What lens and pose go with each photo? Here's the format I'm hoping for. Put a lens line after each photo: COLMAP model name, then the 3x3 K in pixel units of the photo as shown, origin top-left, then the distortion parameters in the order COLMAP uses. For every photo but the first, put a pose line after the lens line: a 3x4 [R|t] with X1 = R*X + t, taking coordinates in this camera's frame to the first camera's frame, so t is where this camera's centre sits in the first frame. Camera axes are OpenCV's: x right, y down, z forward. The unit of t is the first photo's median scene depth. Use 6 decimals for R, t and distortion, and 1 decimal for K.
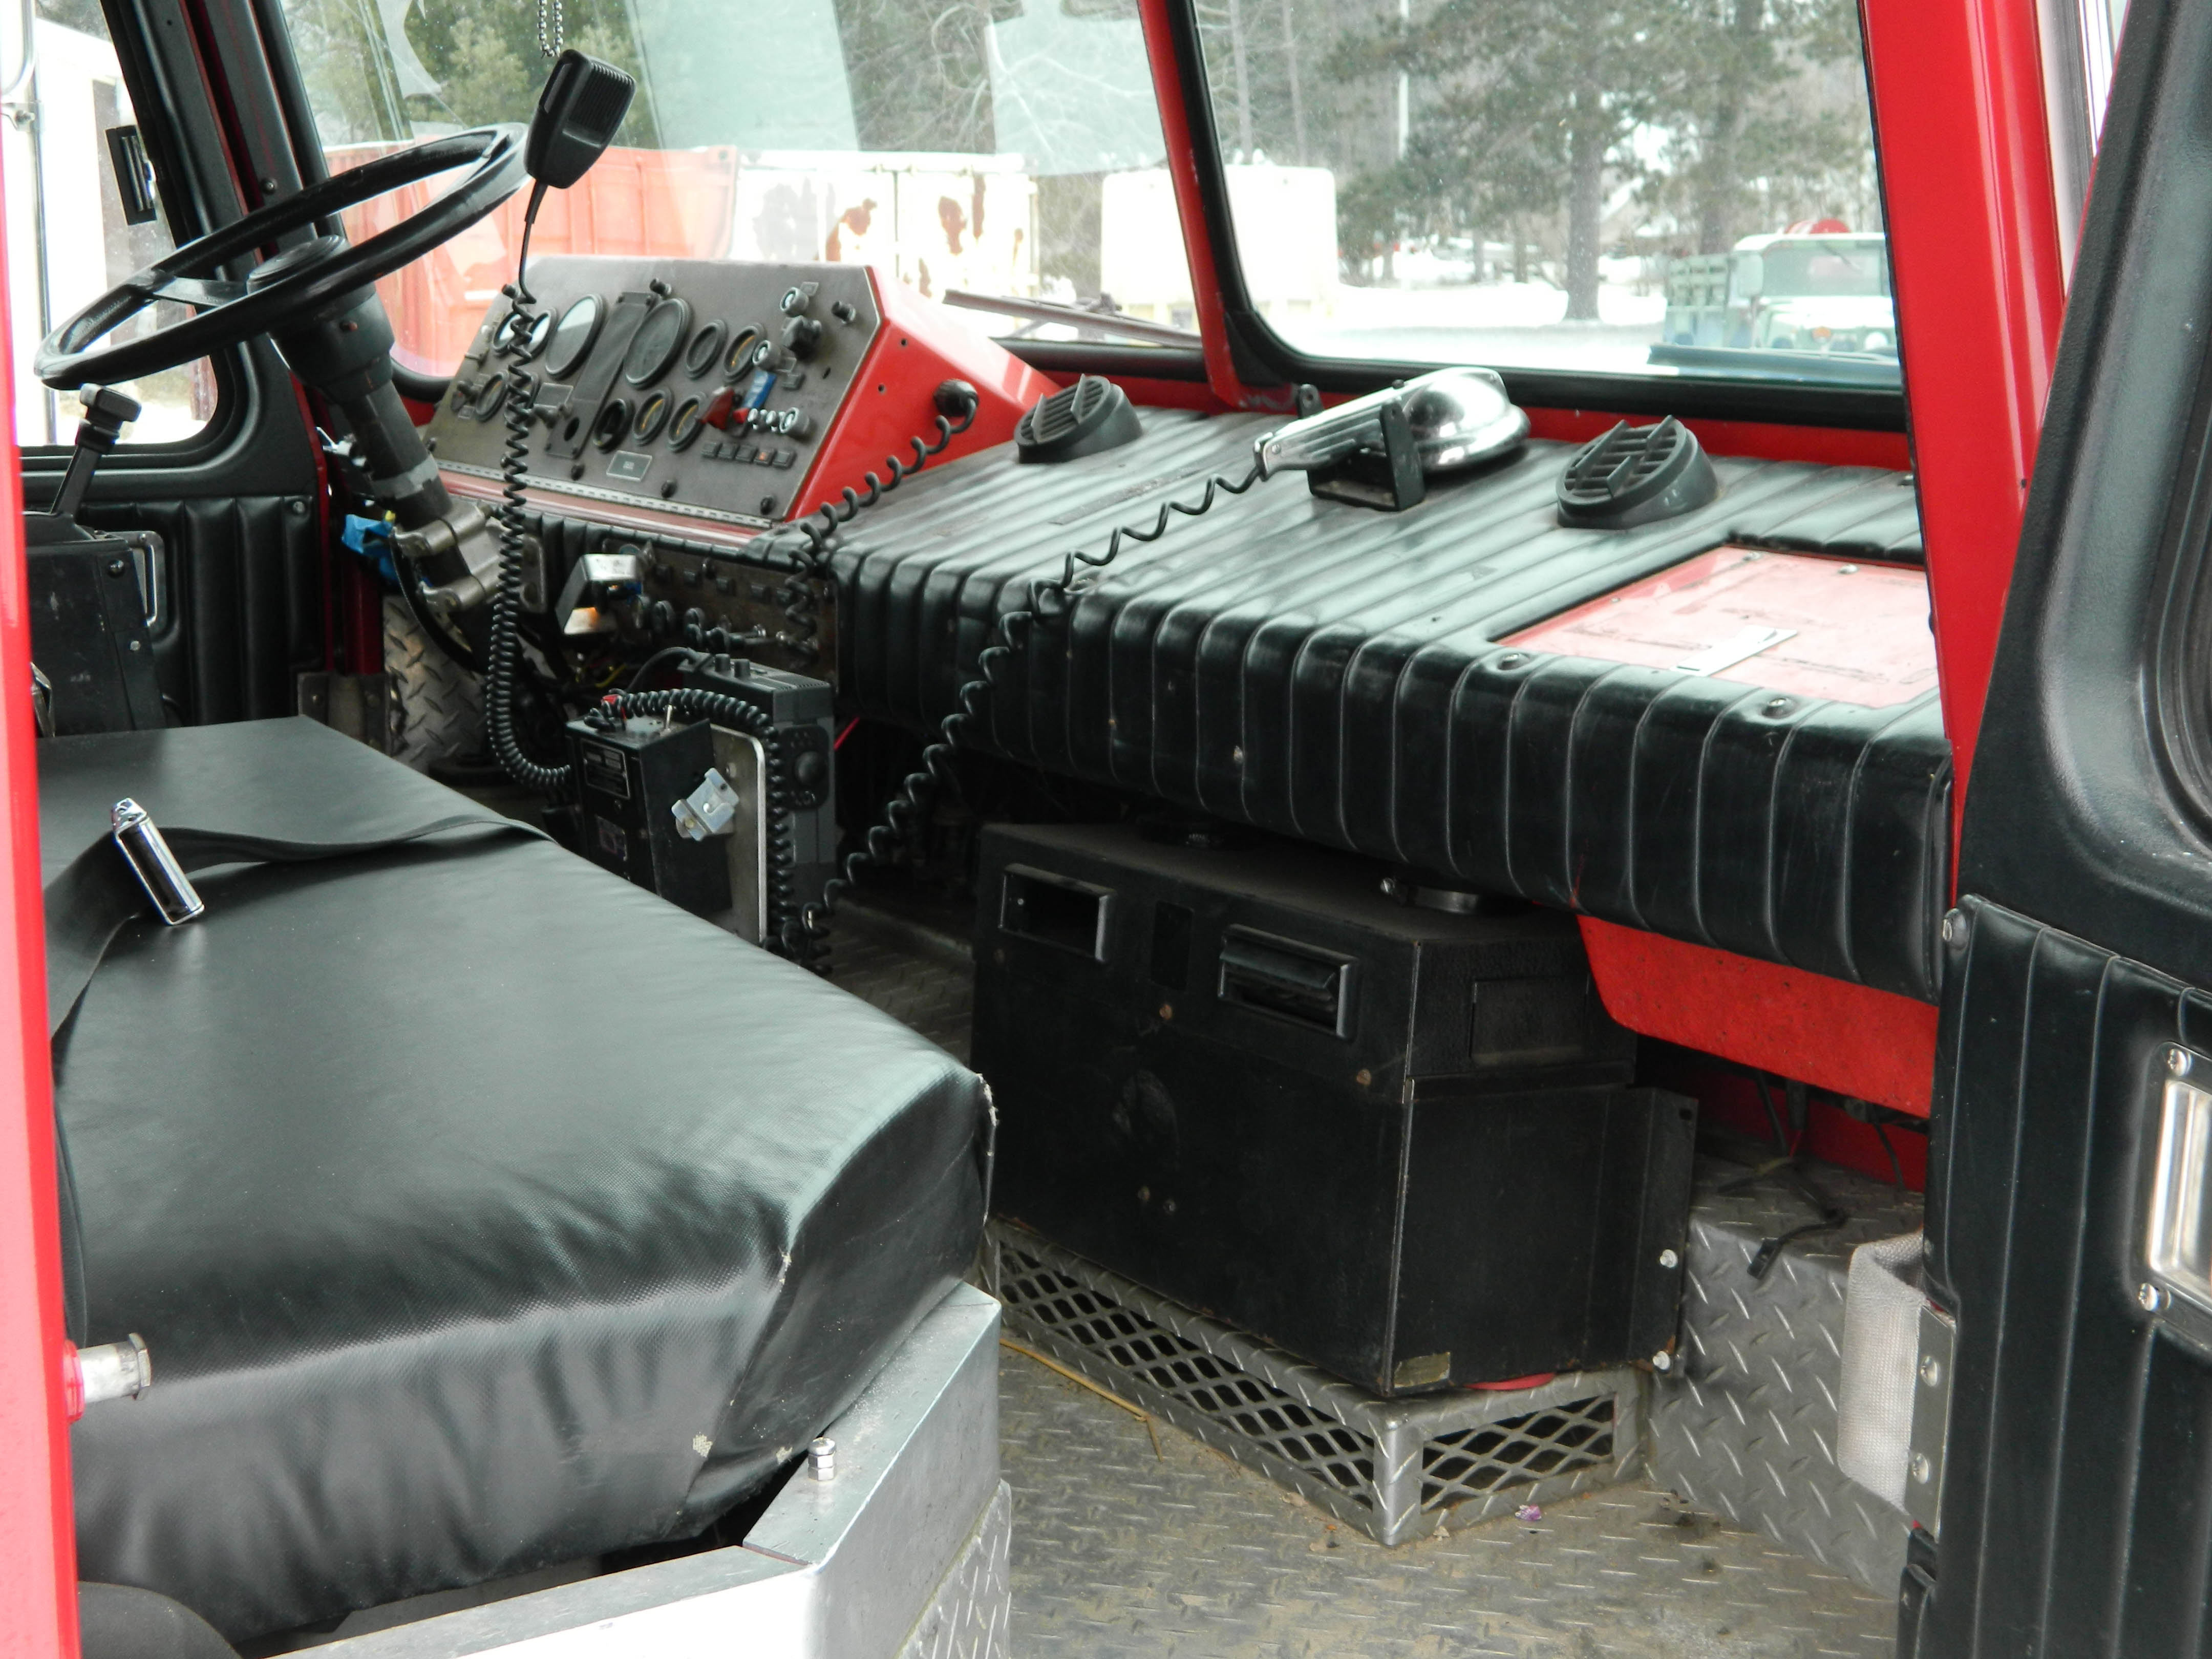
lens RADIAL K [[3036.2, 0, 1106.0], [0, 3036.2, 829.5], [0, 0, 1]] dist [0.010856, 0.020769]
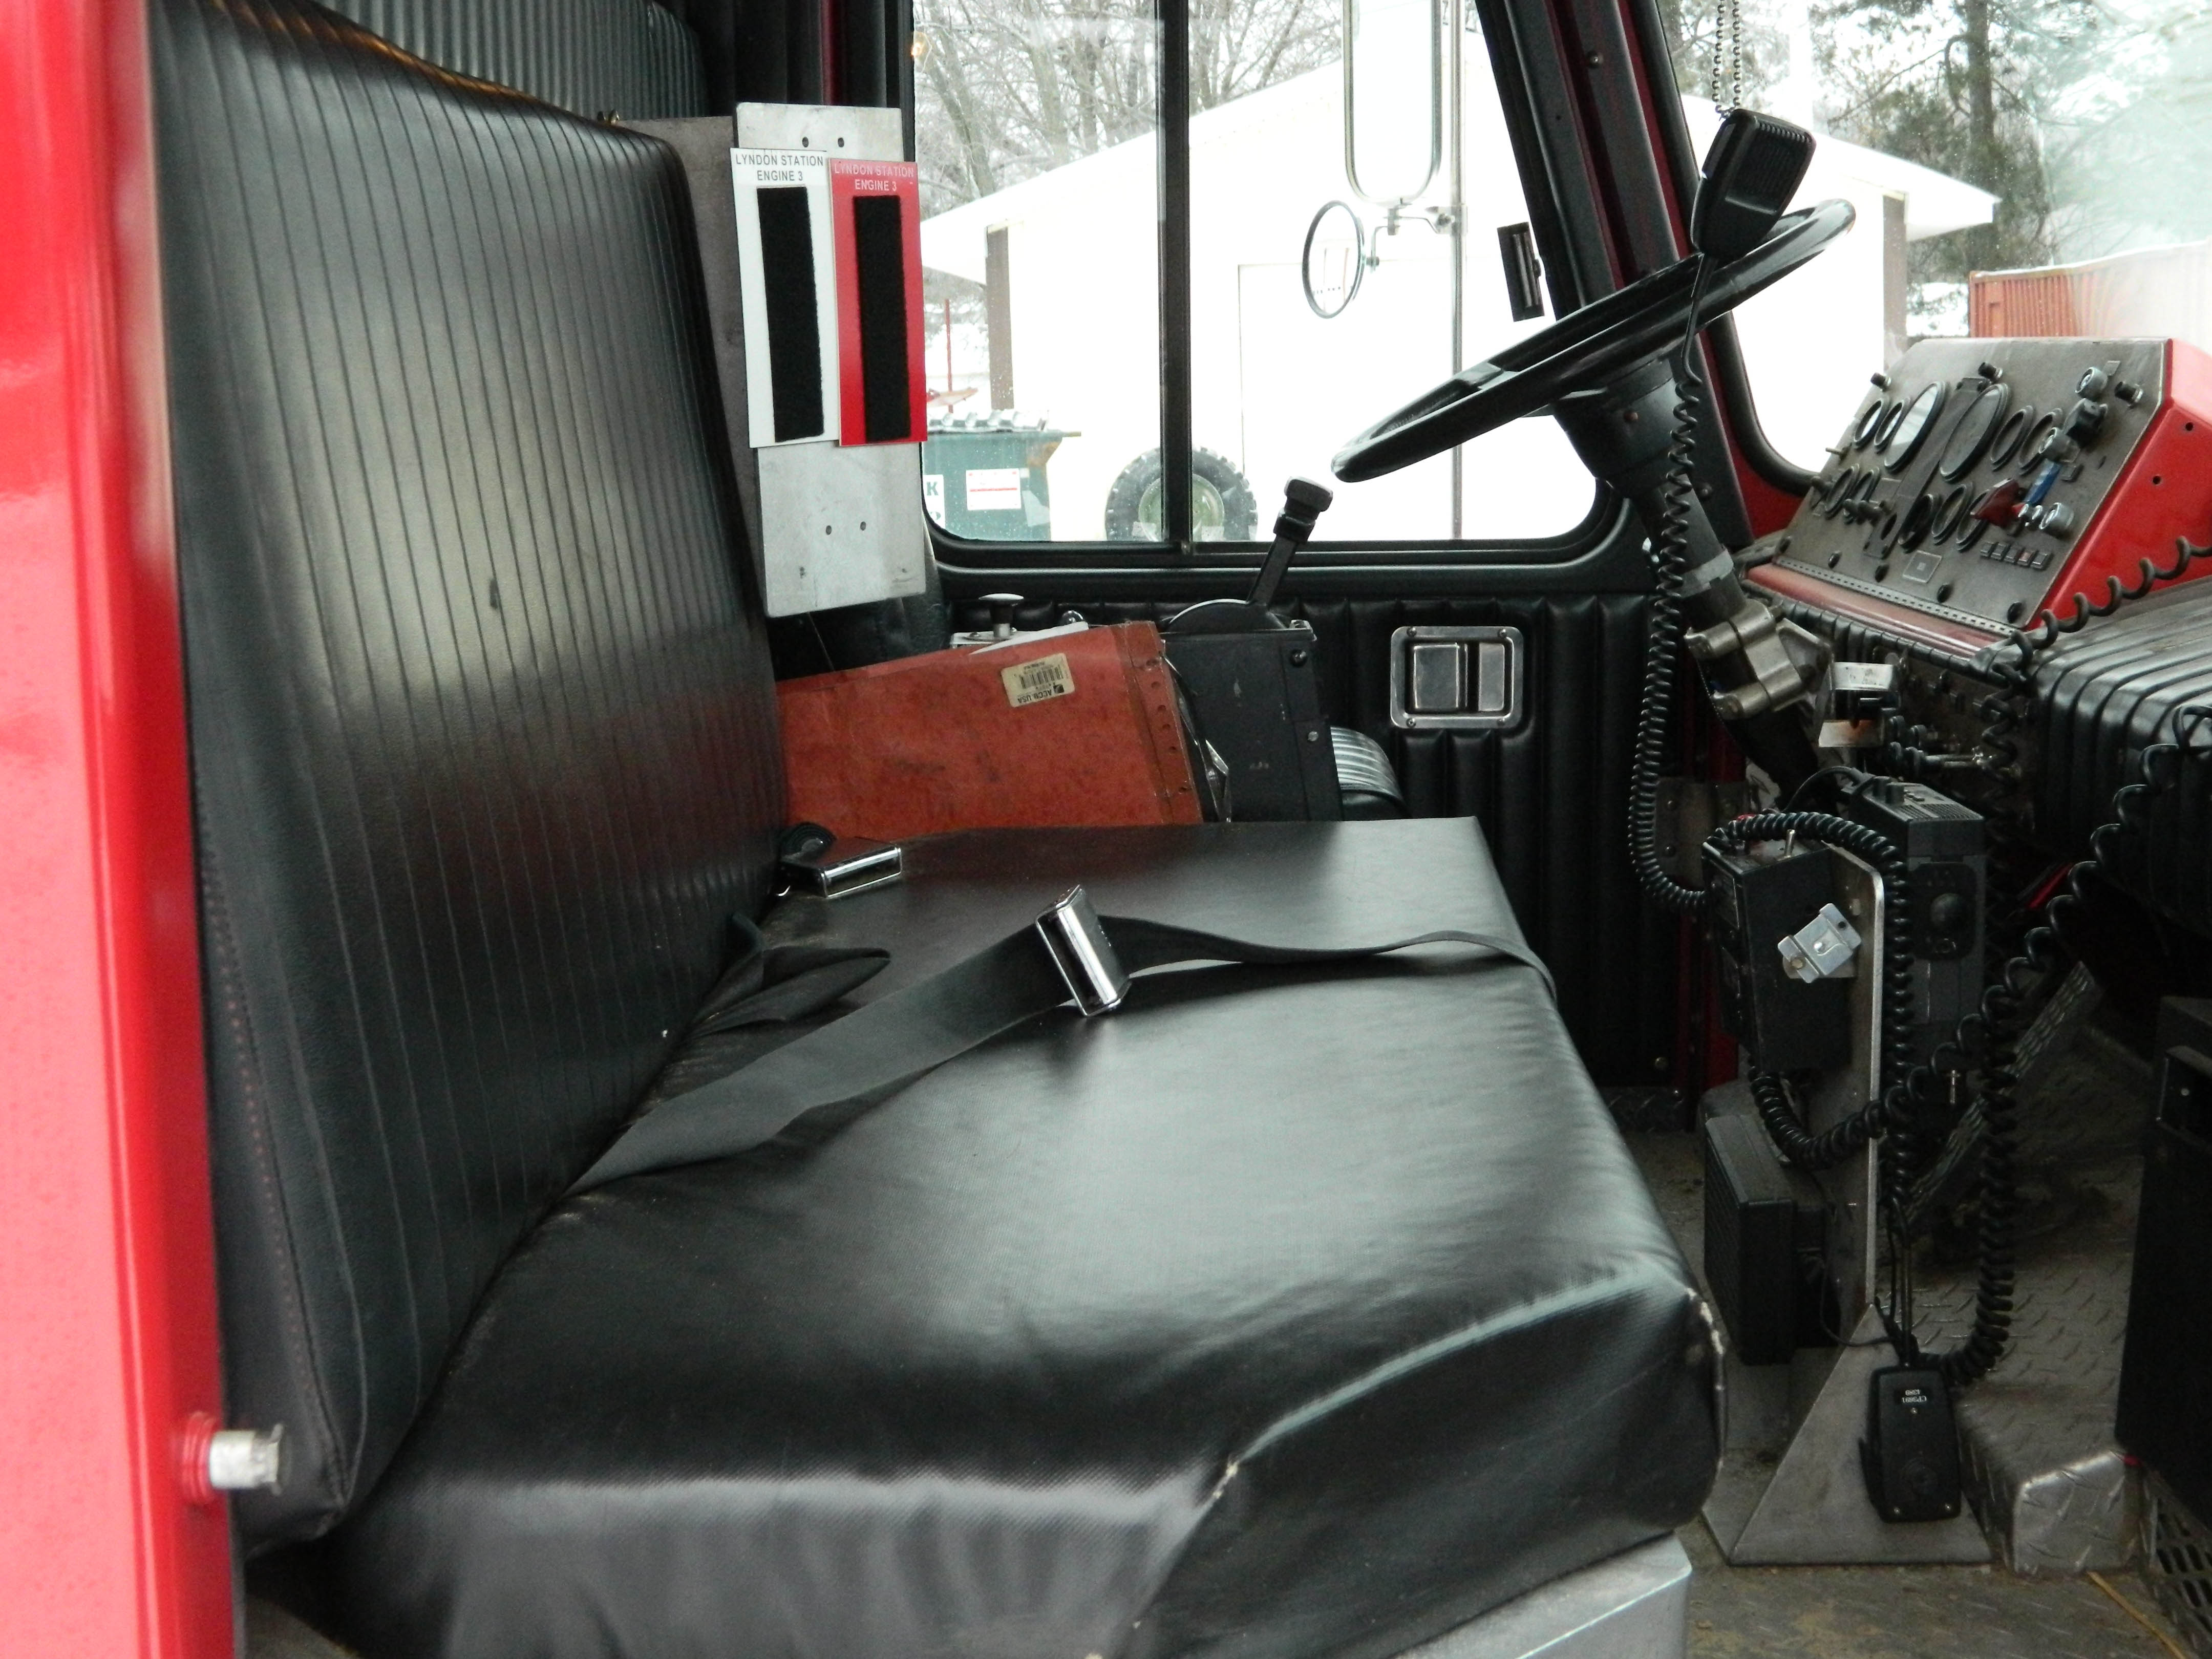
lens RADIAL K [[3041.3, 0, 1106.0], [0, 3041.3, 829.5], [0, 0, 1]] dist [-0.004501, -0.028479]
pose [[0.833336, 0.062790, -0.549189, 0.156259], [-0.082486, 0.996529, -0.011229, -0.012335], [0.546577, 0.054657, 0.835623, 0.124105]]
